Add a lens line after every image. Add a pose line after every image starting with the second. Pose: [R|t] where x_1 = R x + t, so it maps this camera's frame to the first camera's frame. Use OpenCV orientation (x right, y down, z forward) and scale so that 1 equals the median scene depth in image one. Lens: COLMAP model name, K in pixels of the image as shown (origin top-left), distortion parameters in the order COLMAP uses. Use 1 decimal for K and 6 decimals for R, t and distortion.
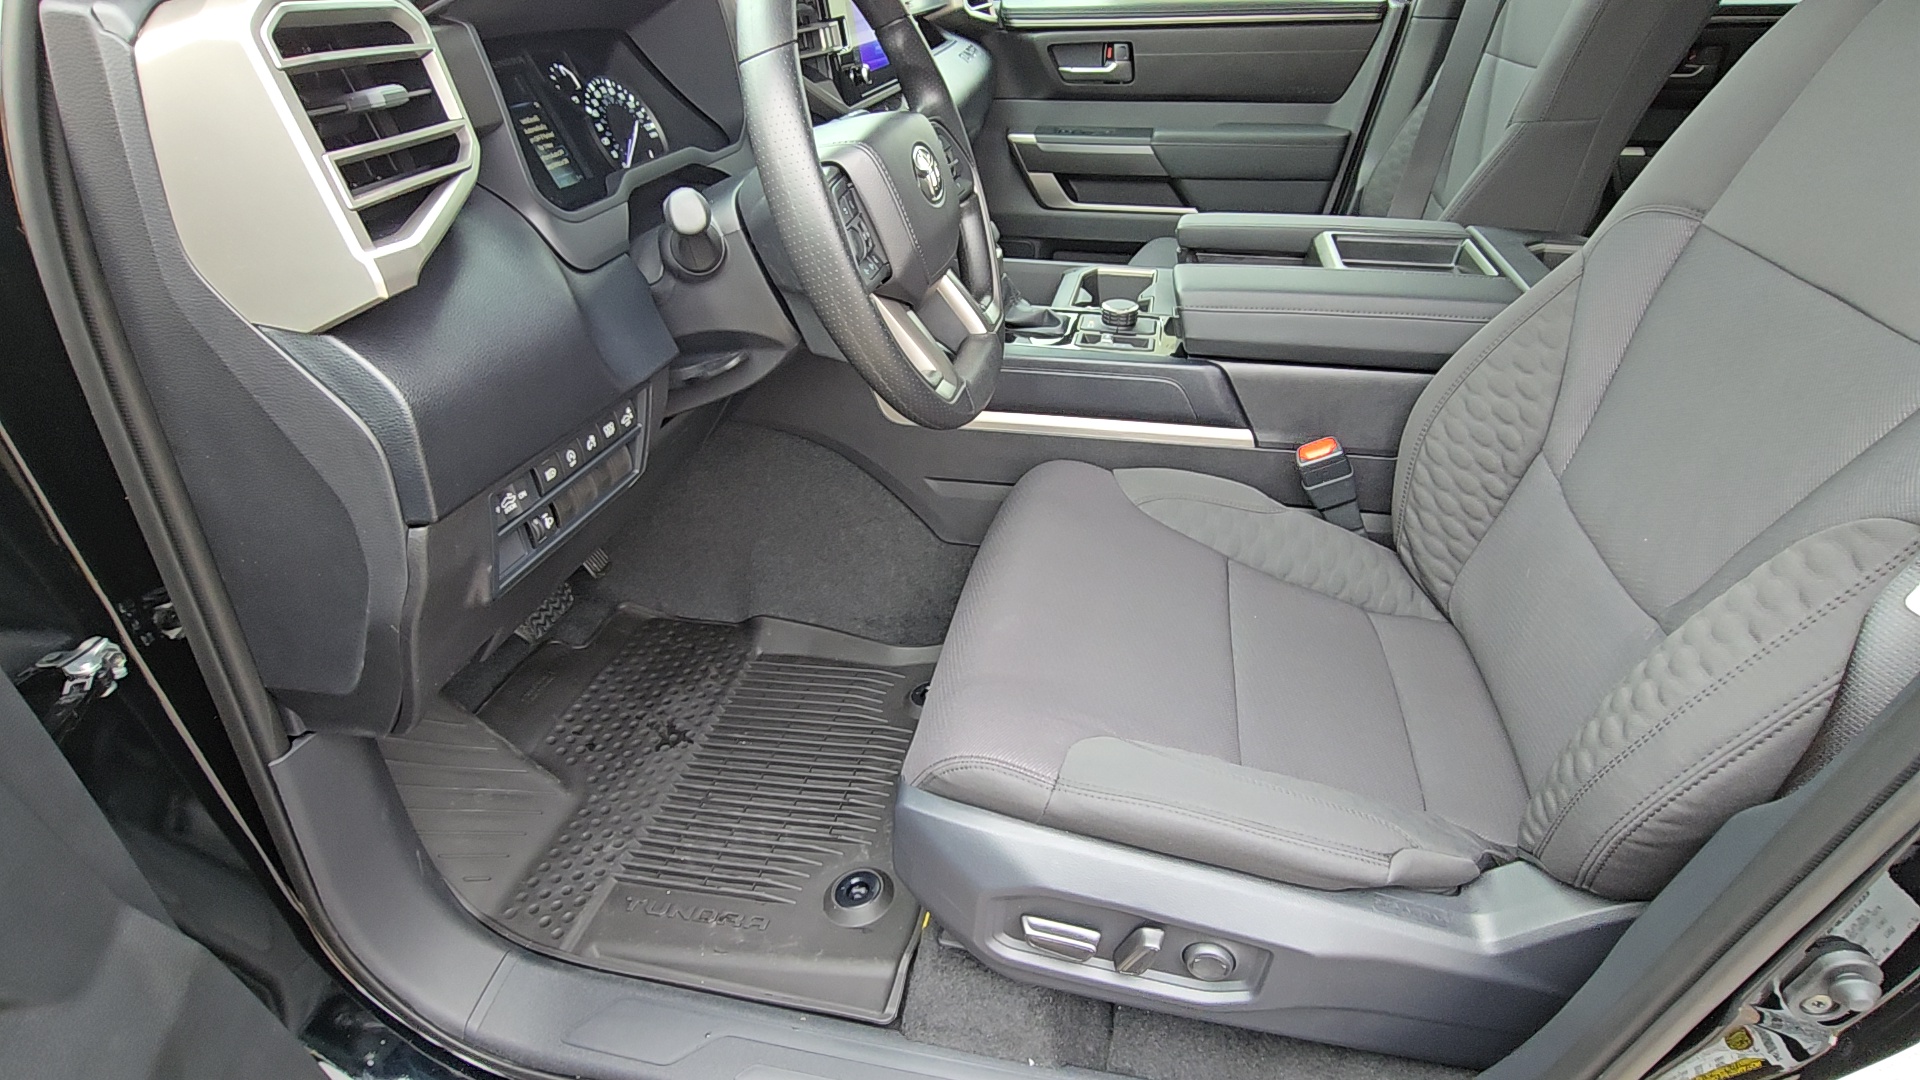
lens RADIAL K [[975.3, 0, 960.9], [0, 975.3, 546.1], [0, 0, 1]] dist [-0.000999, -0.000341]
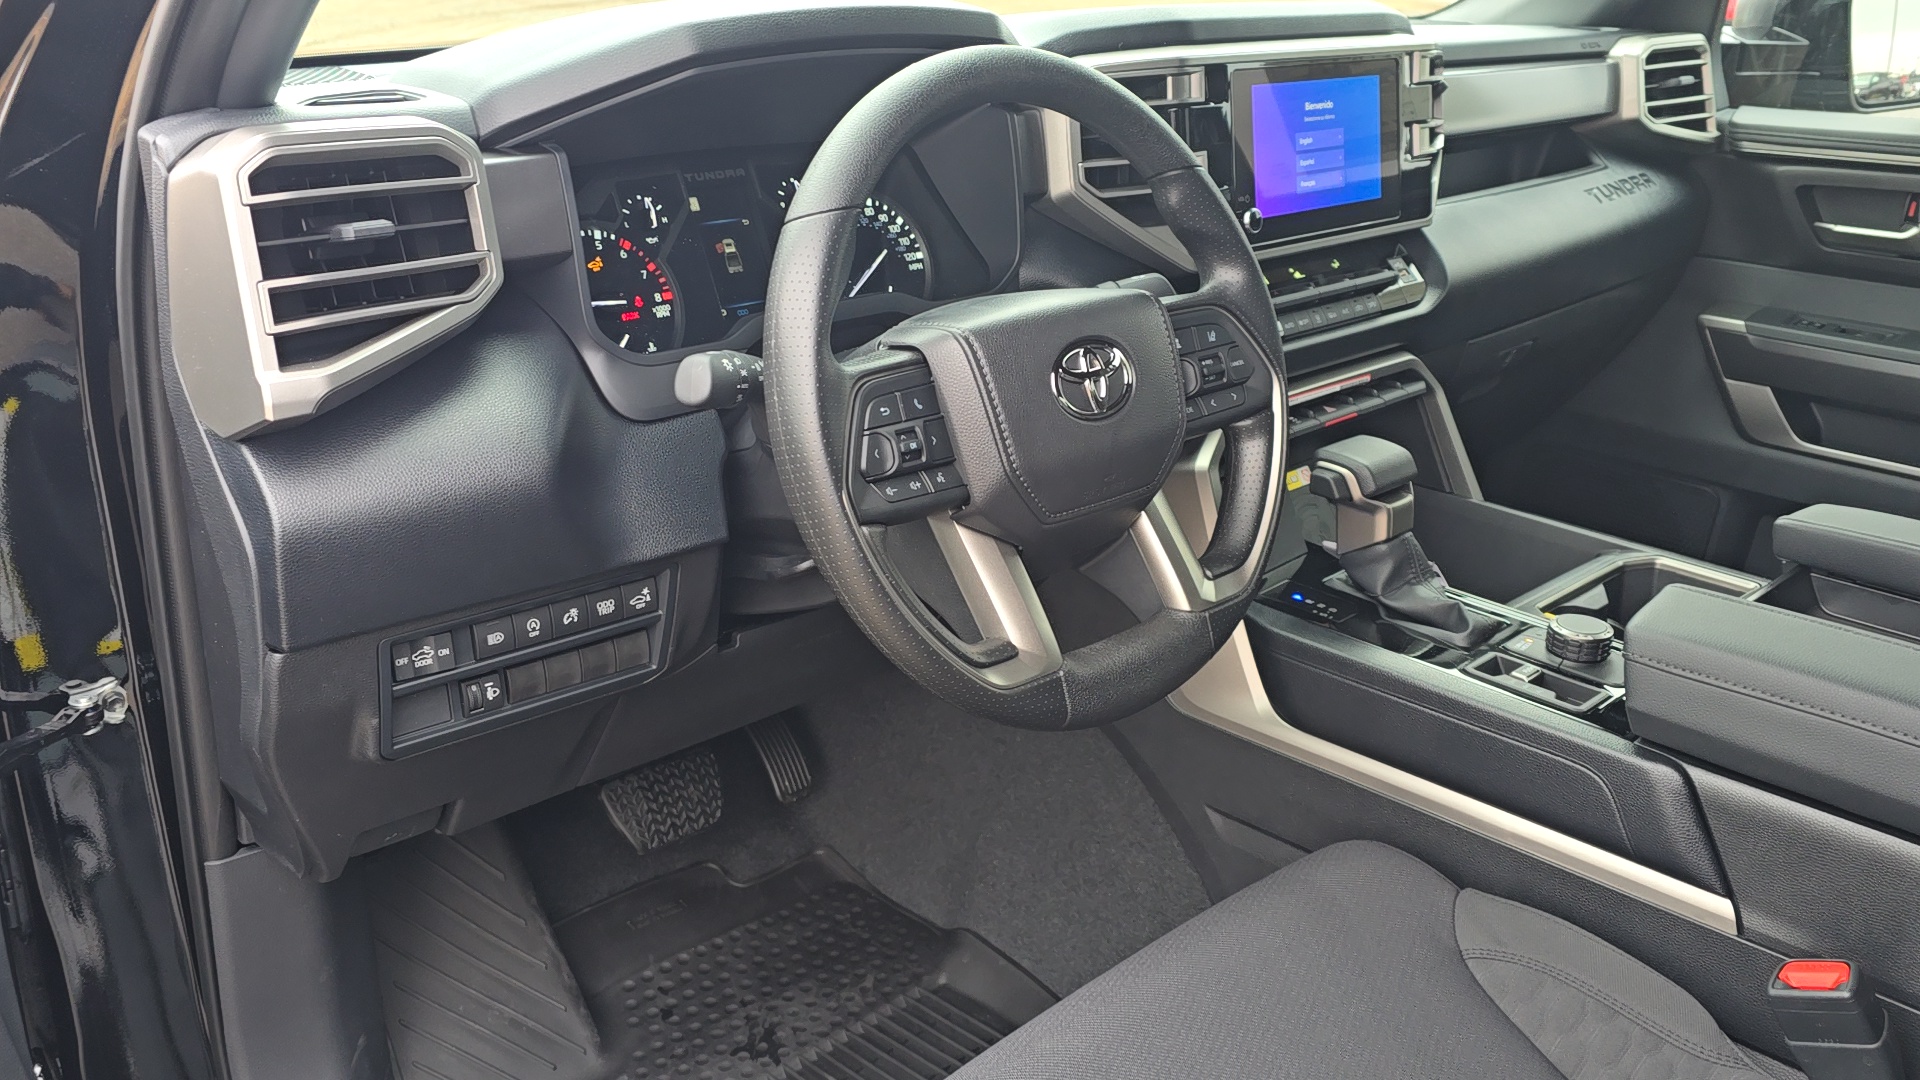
lens RADIAL K [[1593.1, 0, 960.0], [0, 1593.1, 540.0], [0, 0, 1]] dist [-0.001138, -0.006294]
pose [[0.826556, 0.221399, -0.517482, 0.424753], [-0.316748, 0.942956, -0.102496, -0.097129], [0.465271, 0.248630, 0.849533, -0.011156]]
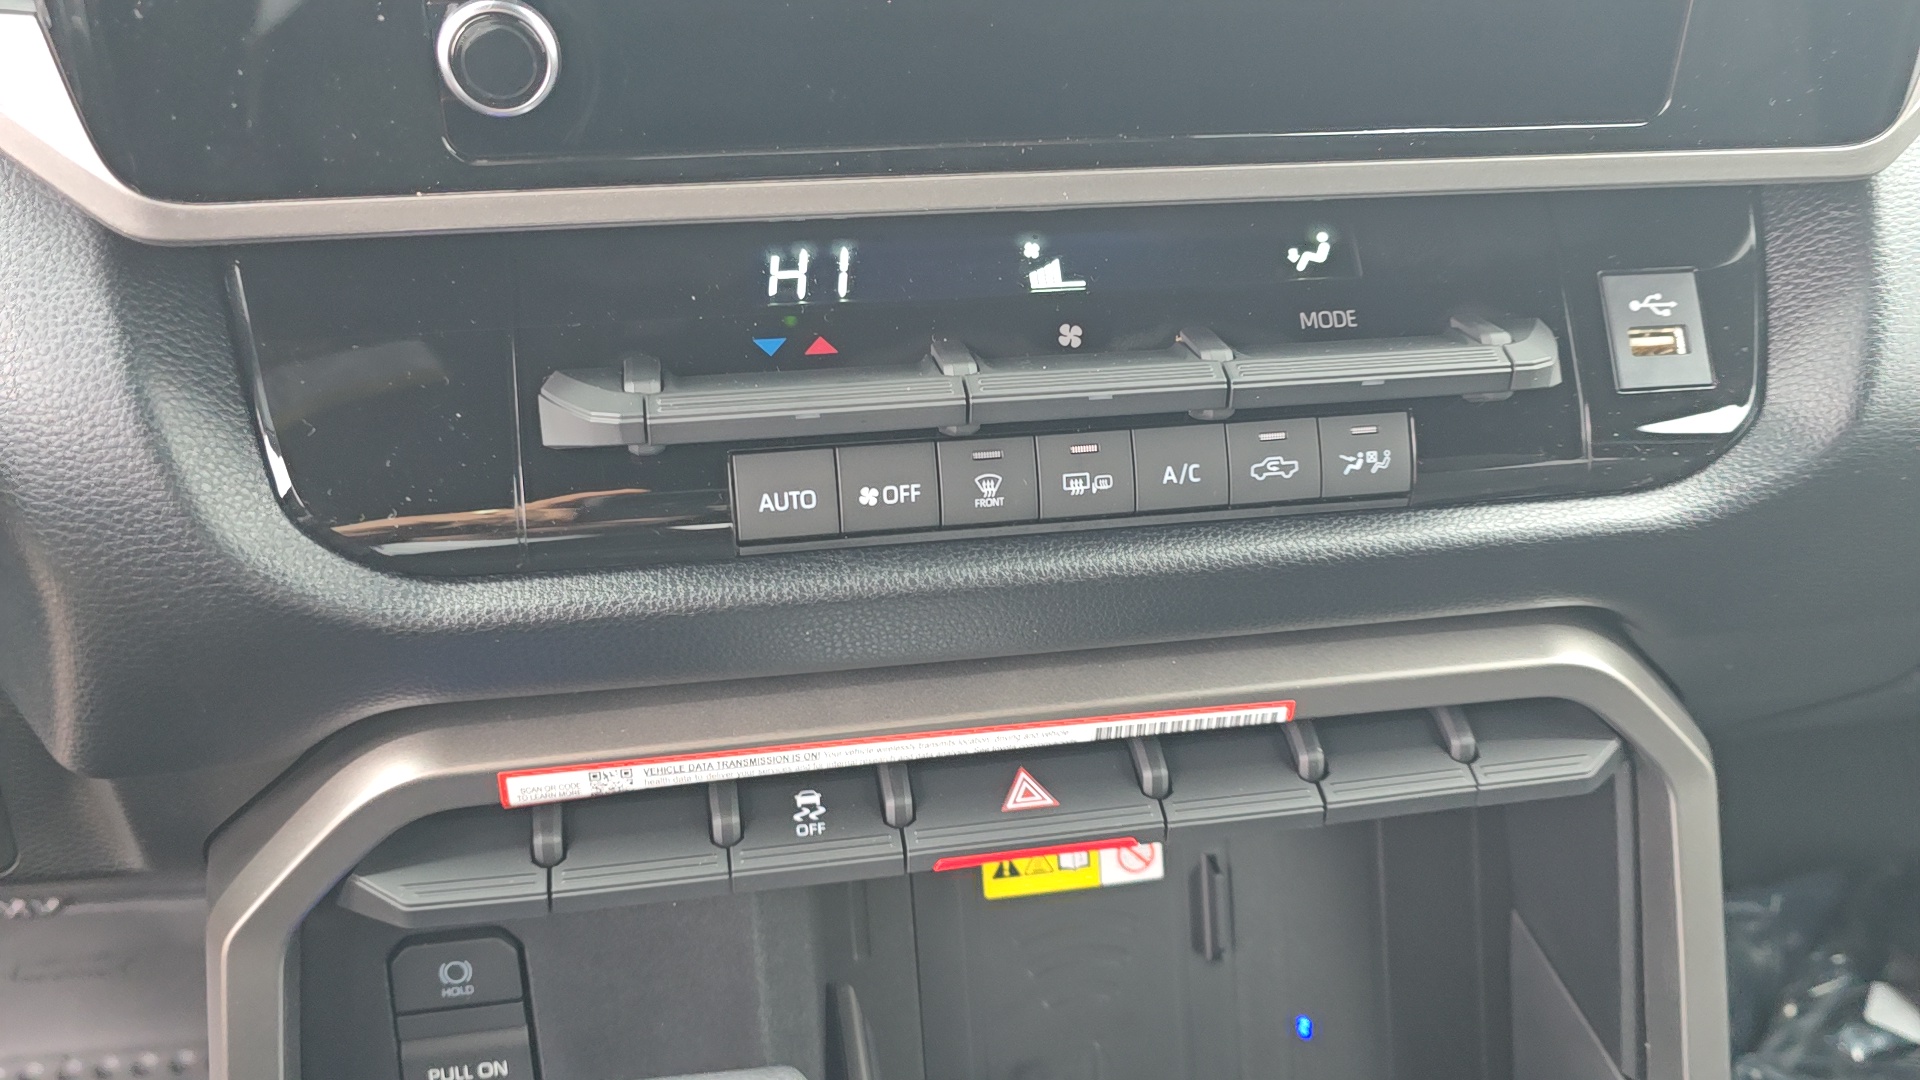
lens RADIAL K [[1593.1, 0, 960.0], [0, 1593.1, 540.0], [0, 0, 1]] dist [-0.001138, -0.006294]
pose [[0.355817, 0.587638, -0.726689, 0.173554], [-0.522149, 0.769894, 0.366911, -0.629476], [0.775084, 0.248886, 0.580775, 1.058753]]
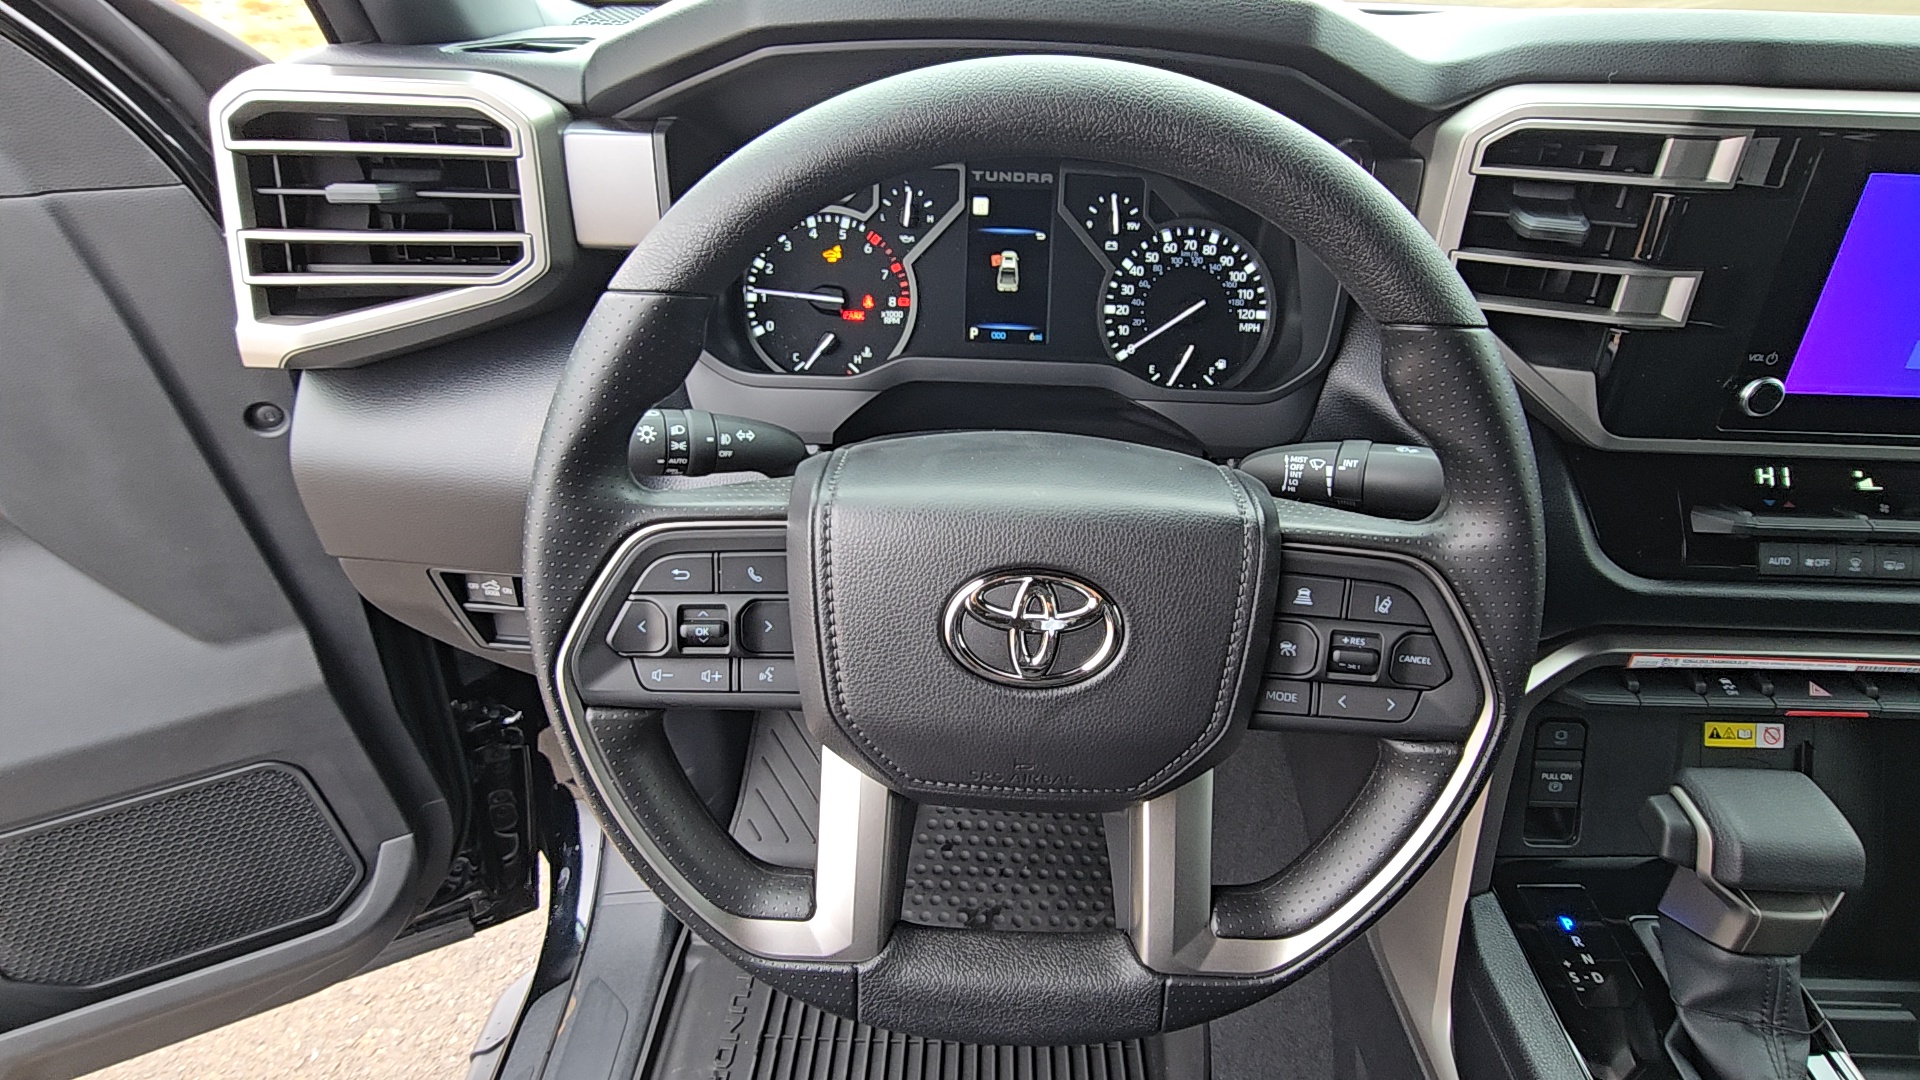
lens RADIAL K [[968.3, 0, 985.6], [0, 968.3, 544.6], [0, 0, 1]] dist [0.000752, 0.000346]
pose [[0.197255, 0.562234, -0.803109, 0.253368], [-0.544540, 0.744043, 0.387137, -0.471447], [0.815209, 0.360960, 0.452925, 0.619779]]
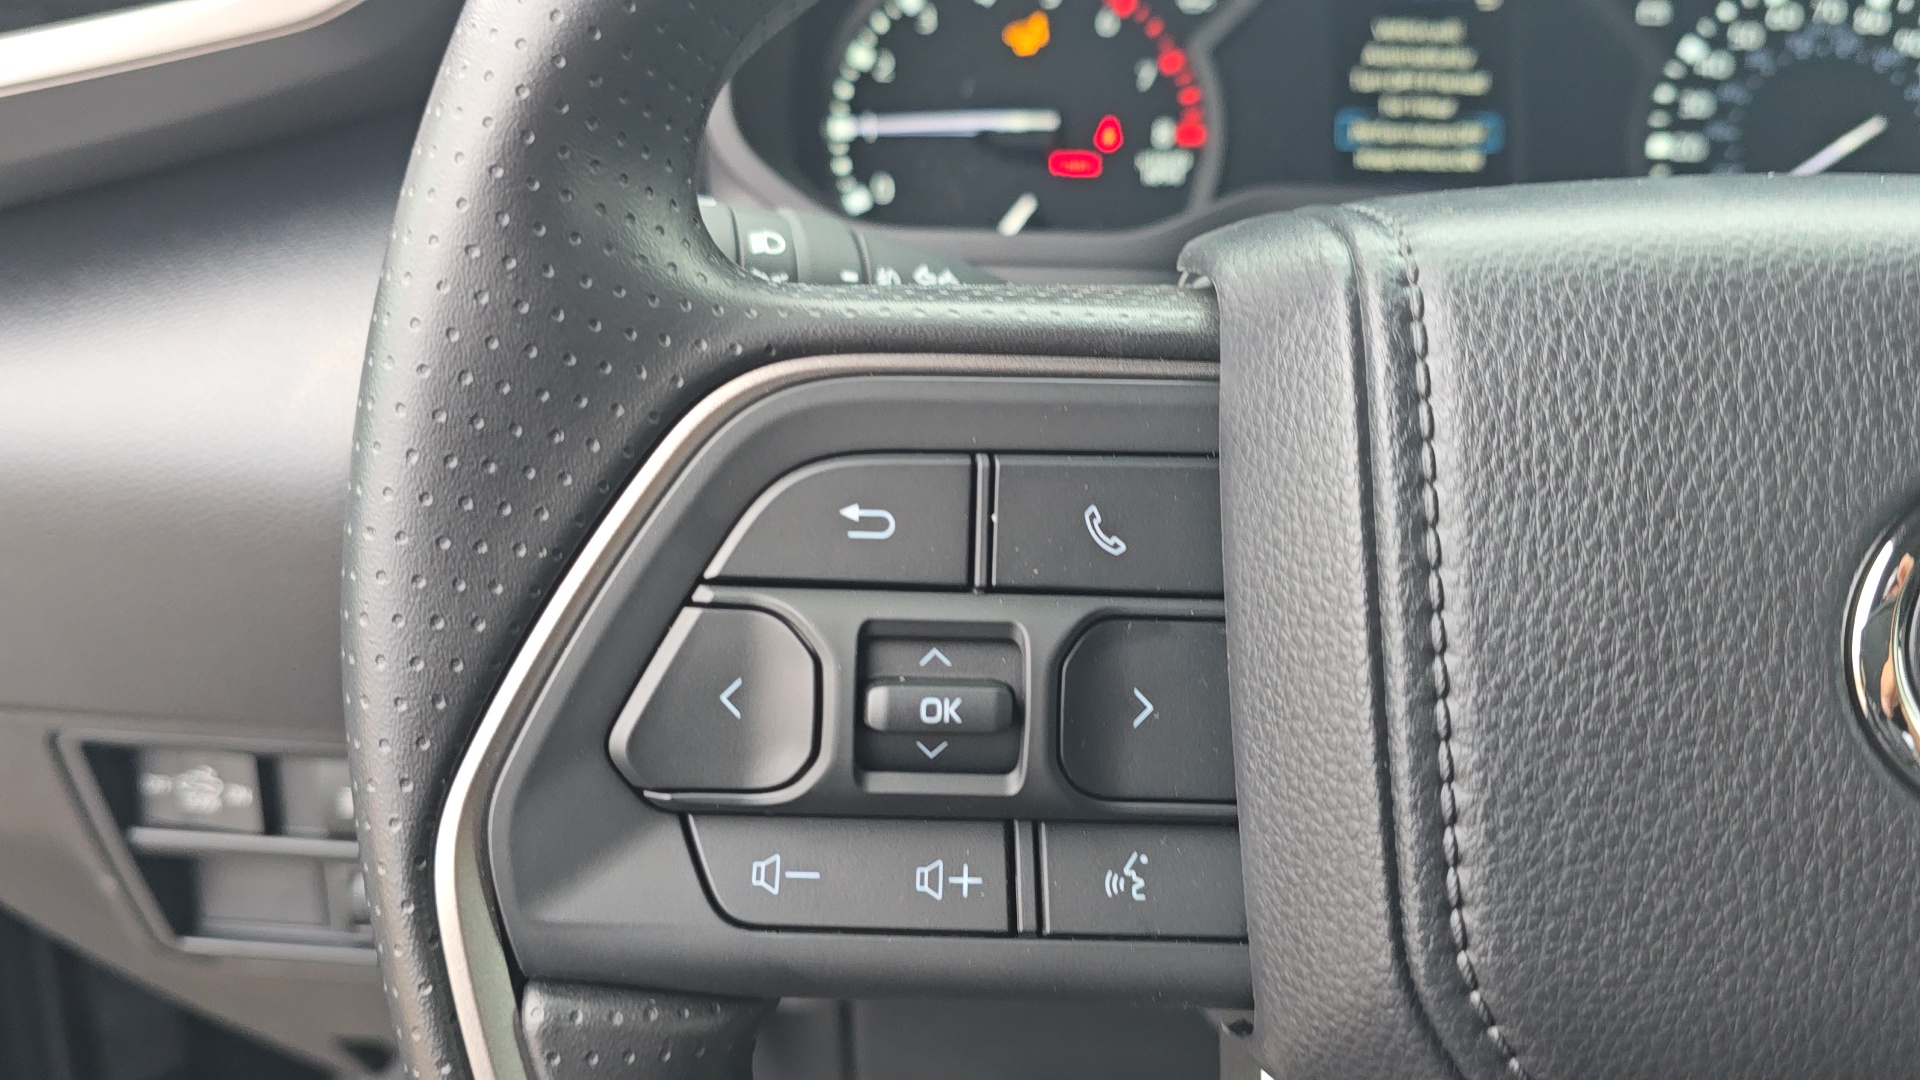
lens RADIAL K [[1660.2, 0, 1025.1], [0, 1660.2, 567.2], [0, 0, 1]] dist [-0.032292, -0.004131]
pose [[0.199384, 0.394776, -0.896882, 0.107281], [-0.538562, 0.808781, 0.236271, -0.296814], [0.818656, 0.435918, 0.373869, 0.643980]]
